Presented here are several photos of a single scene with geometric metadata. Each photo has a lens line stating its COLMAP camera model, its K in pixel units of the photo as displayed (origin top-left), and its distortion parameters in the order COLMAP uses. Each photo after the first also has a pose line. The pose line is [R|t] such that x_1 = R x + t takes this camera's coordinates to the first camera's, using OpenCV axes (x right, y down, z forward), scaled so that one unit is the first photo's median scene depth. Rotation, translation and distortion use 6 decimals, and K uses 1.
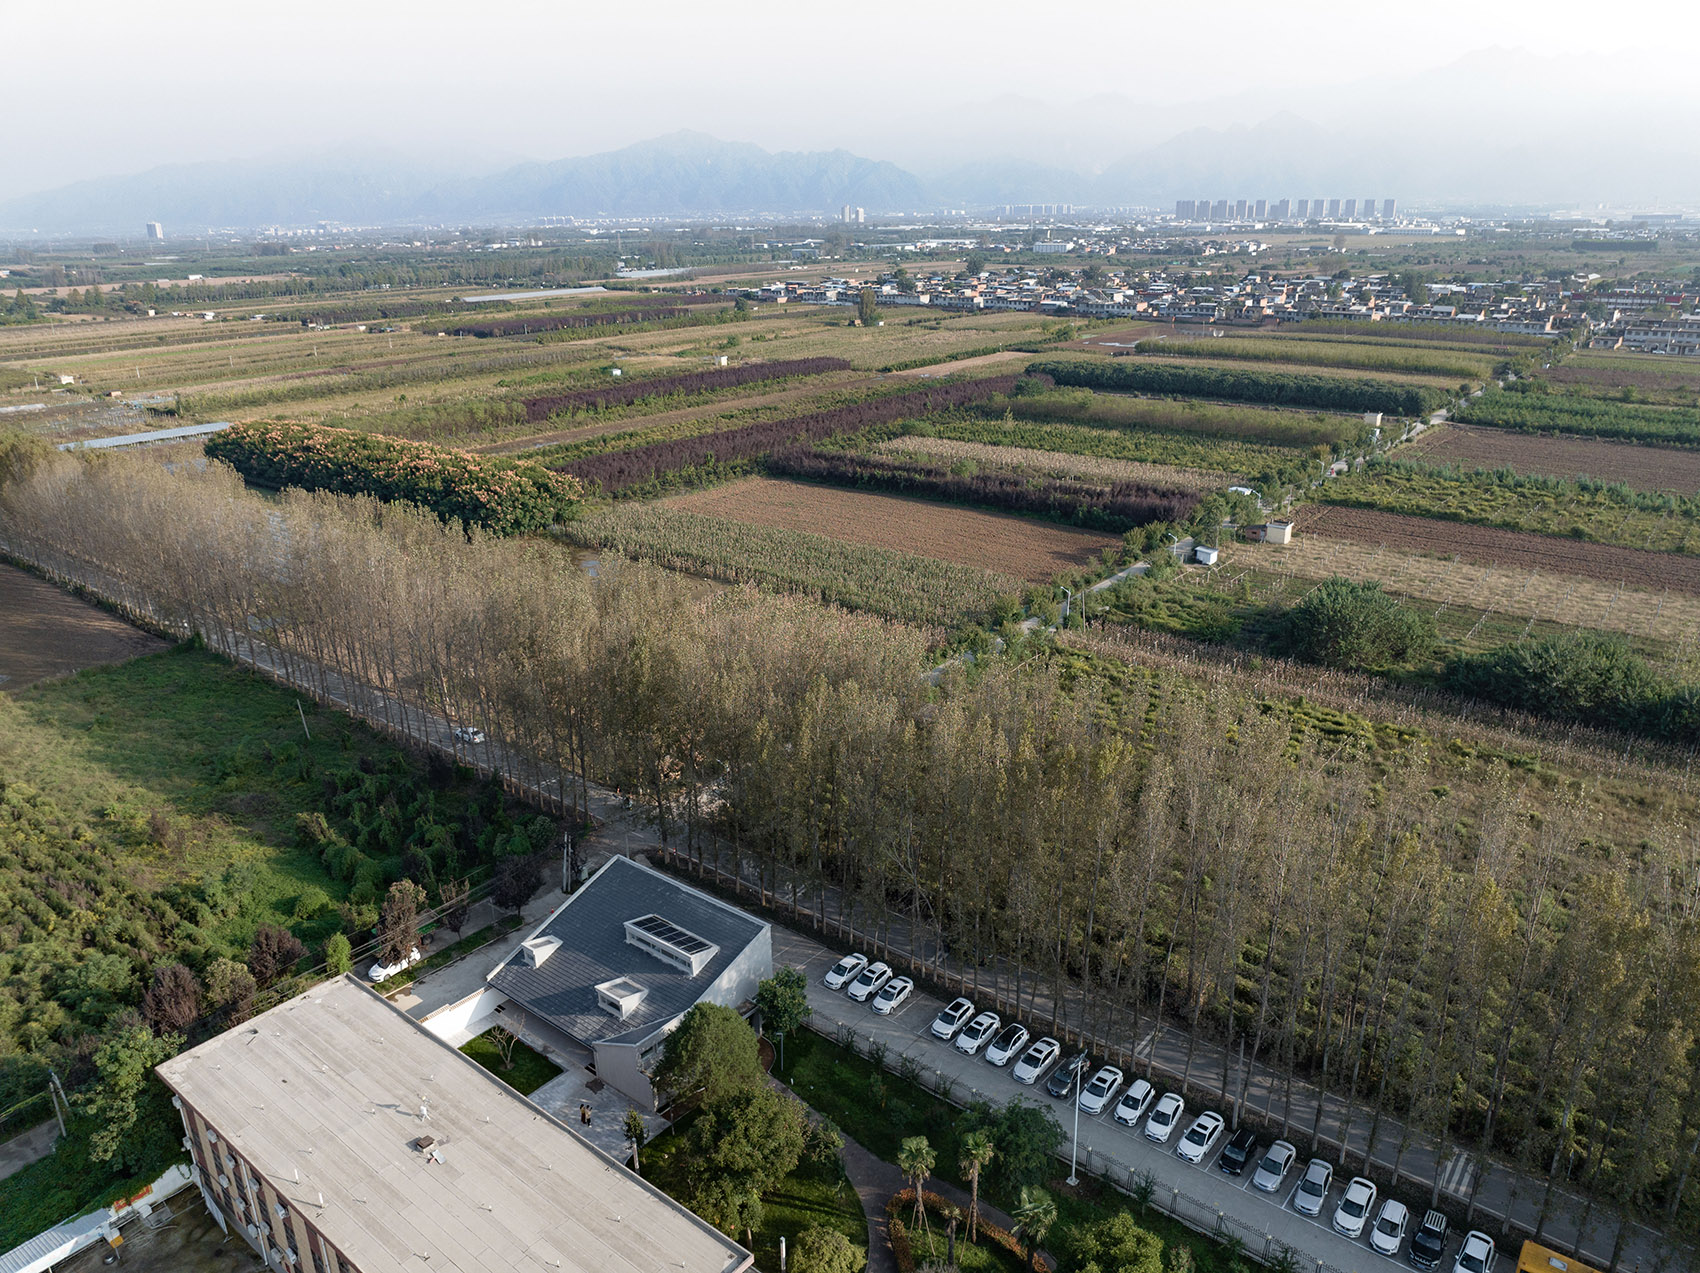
lens RADIAL K [[1191.8, 0, 850.0], [0, 1191.8, 636.5], [0, 0, 1]] dist [-0.069947, 0.048610]
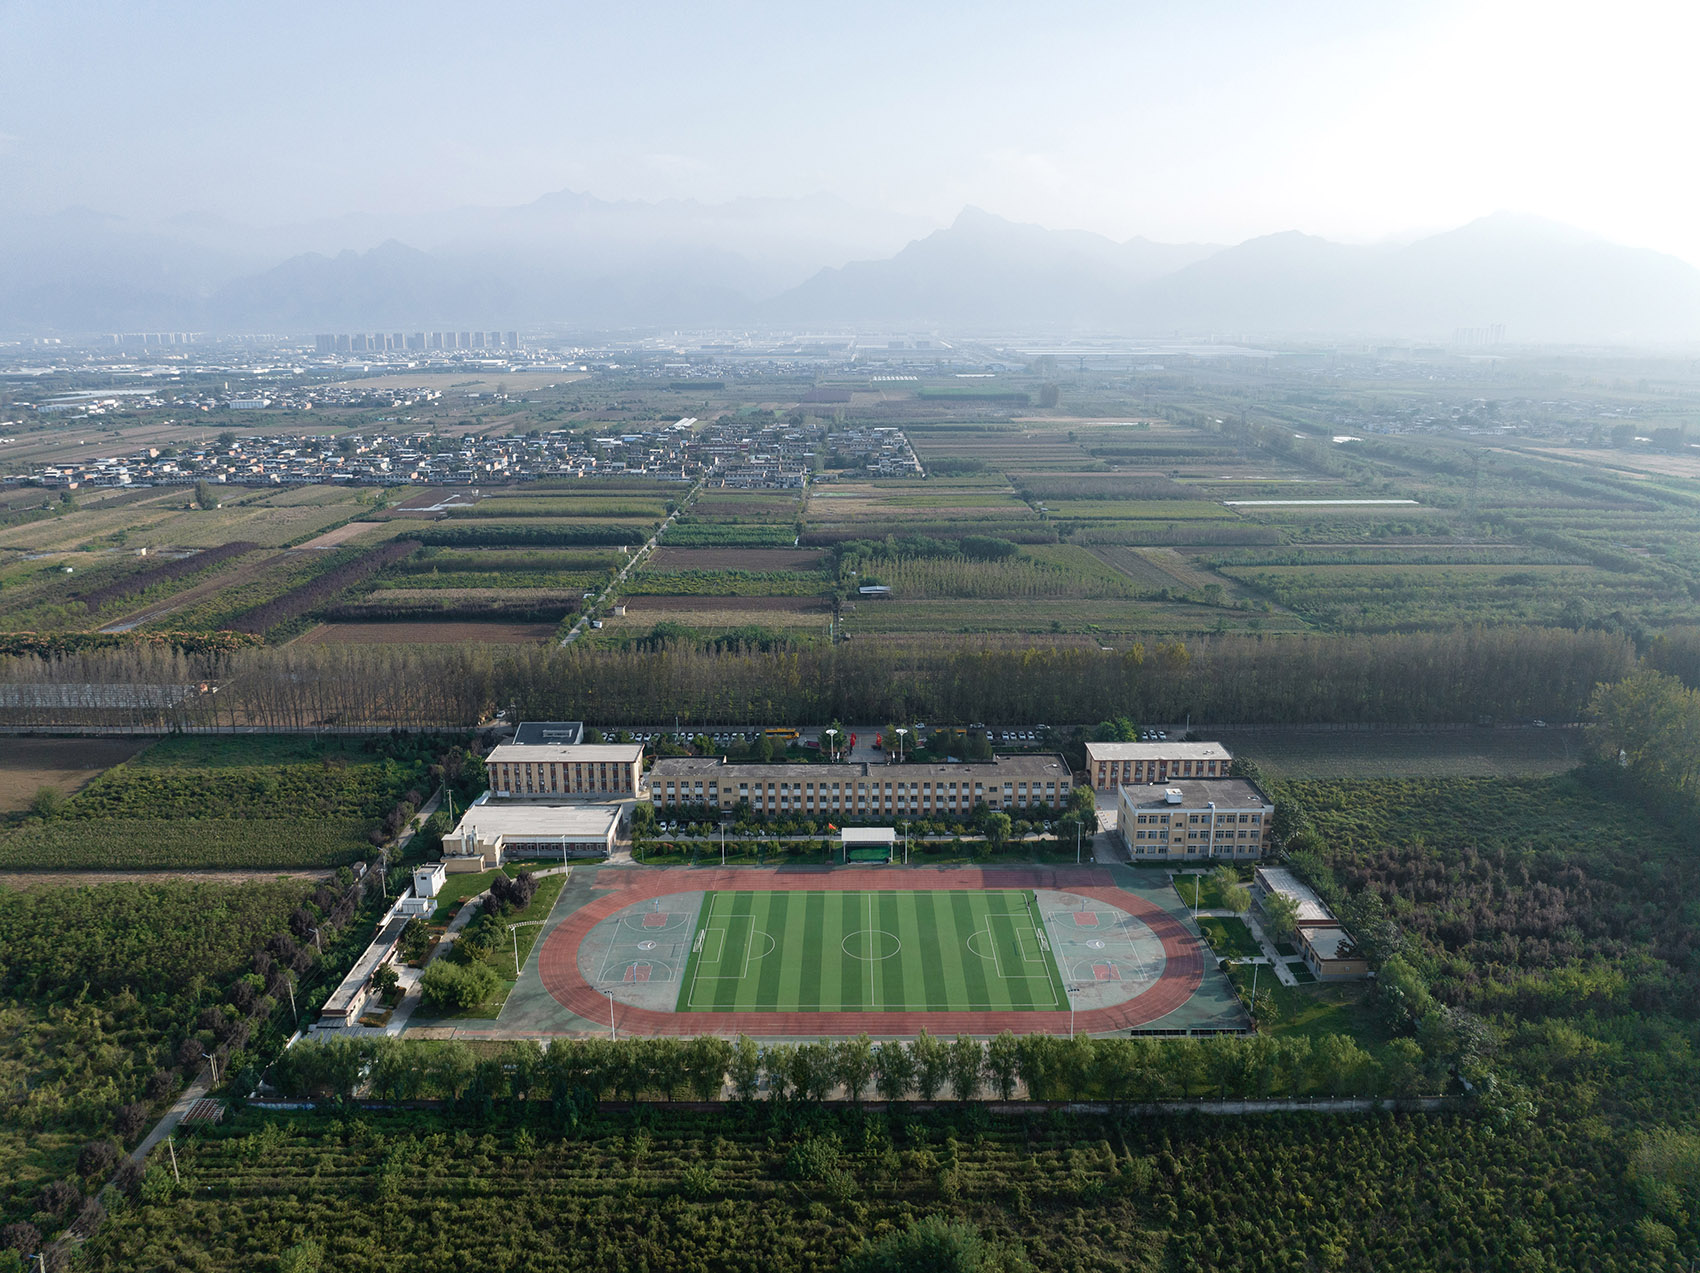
lens RADIAL K [[1191.8, 0, 850.0], [0, 1191.8, 636.5], [0, 0, 1]] dist [-0.069947, 0.048610]
pose [[0.772474, -0.145327, 0.618194, -0.473441], [0.201718, 0.979200, -0.021866, 0.065908], [-0.602157, 0.141592, 0.785722, -0.694789]]
